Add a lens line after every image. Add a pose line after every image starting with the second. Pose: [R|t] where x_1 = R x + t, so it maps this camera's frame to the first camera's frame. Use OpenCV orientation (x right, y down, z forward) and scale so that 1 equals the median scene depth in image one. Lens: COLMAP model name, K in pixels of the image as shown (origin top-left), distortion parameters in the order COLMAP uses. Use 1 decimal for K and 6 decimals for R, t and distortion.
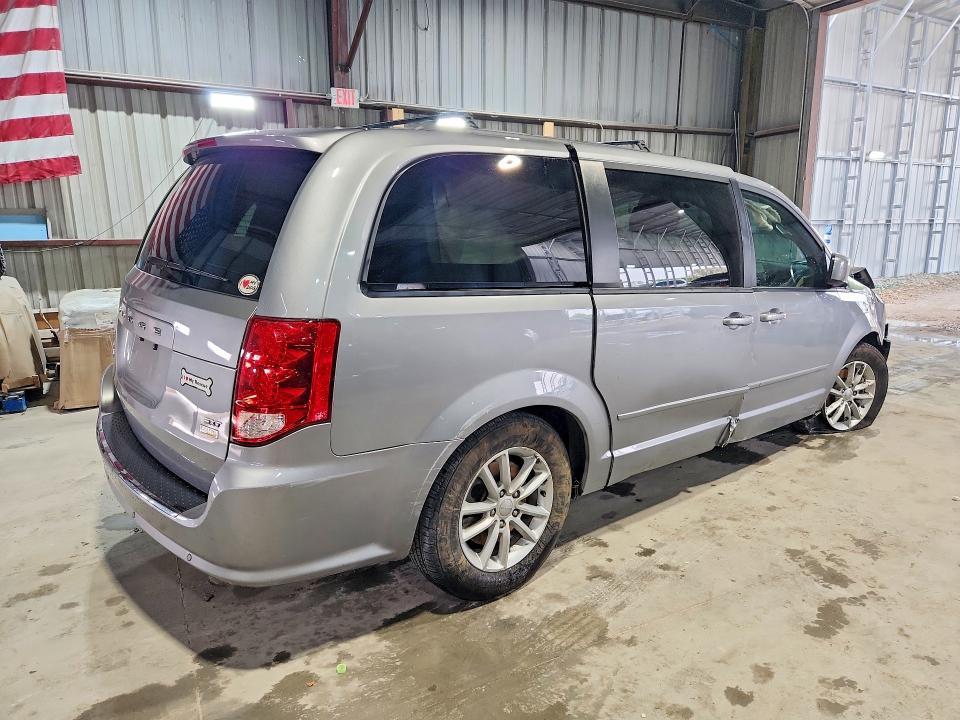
lens RADIAL K [[673.0, 0, 484.1], [0, 673.0, 364.4], [0, 0, 1]] dist [0.032618, -0.019568]
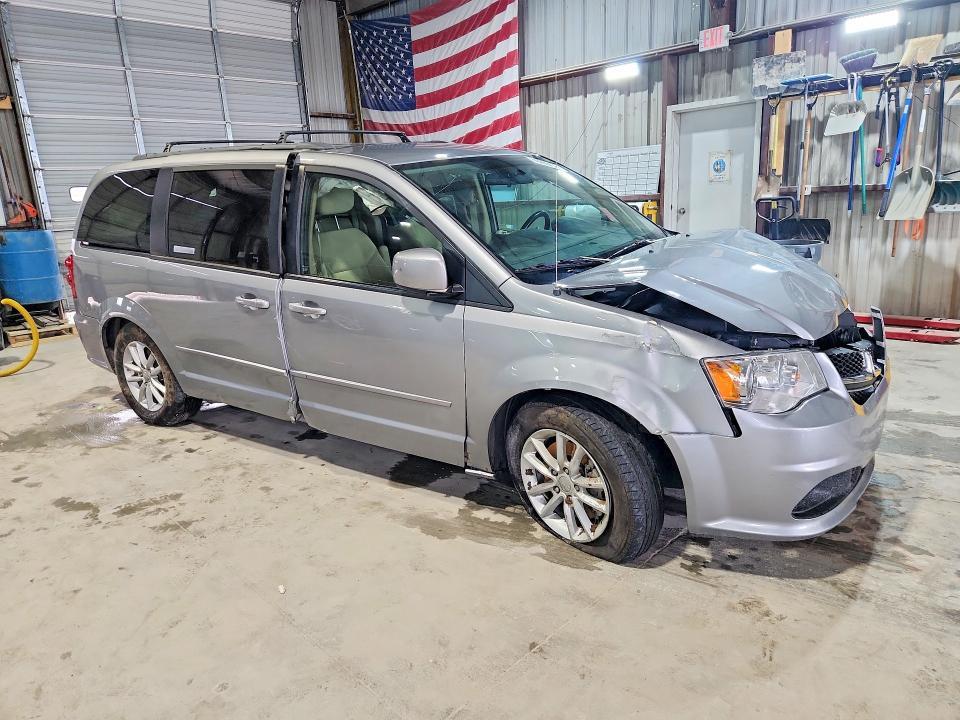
lens RADIAL K [[673.0, 0, 484.3], [0, 673.0, 357.0], [0, 0, 1]] dist [0.032618, -0.019568]
pose [[0.245705, 0.227540, -0.942260, 1.425248], [-0.141756, 0.970043, 0.197285, -0.232587], [0.958923, 0.085097, 0.270600, 1.015932]]
